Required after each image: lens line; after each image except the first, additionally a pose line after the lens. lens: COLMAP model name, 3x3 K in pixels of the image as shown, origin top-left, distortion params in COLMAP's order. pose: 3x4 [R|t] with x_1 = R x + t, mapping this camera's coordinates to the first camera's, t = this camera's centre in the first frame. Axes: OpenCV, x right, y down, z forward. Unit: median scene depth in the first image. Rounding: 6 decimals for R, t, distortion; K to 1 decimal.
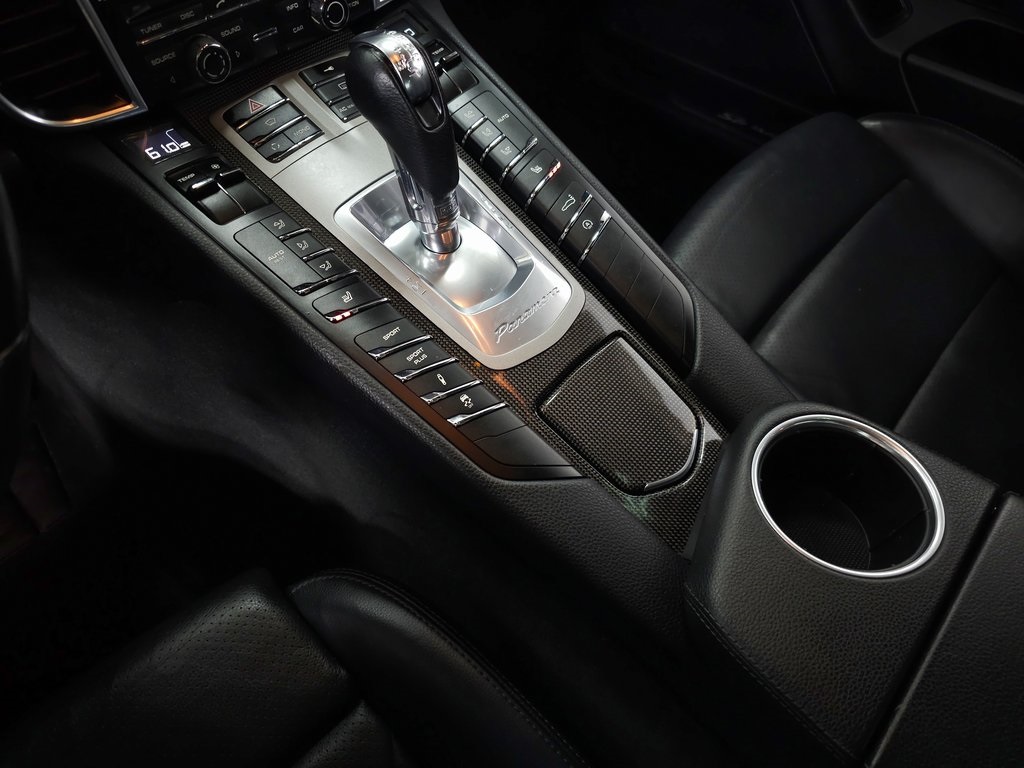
lens RADIAL K [[708.6, 0, 511.5], [0, 708.6, 378.0], [0, 0, 1]] dist [-0.002465, 0.000163]
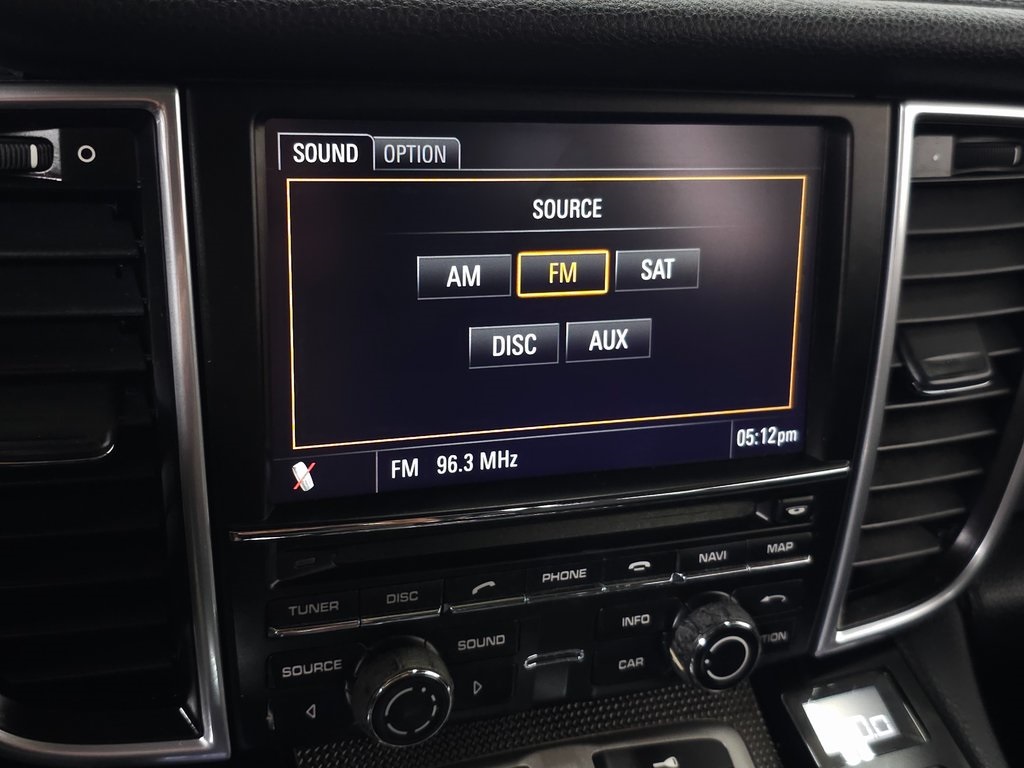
lens RADIAL K [[1208.0, 0, 512.0], [0, 1208.0, 384.0], [0, 0, 1]] dist [0.103656, -0.266416]
pose [[0.887003, 0.248281, -0.389335, -0.123897], [-0.407722, 0.816912, -0.407943, -0.311547], [0.216768, 0.520587, 0.825833, 0.292598]]
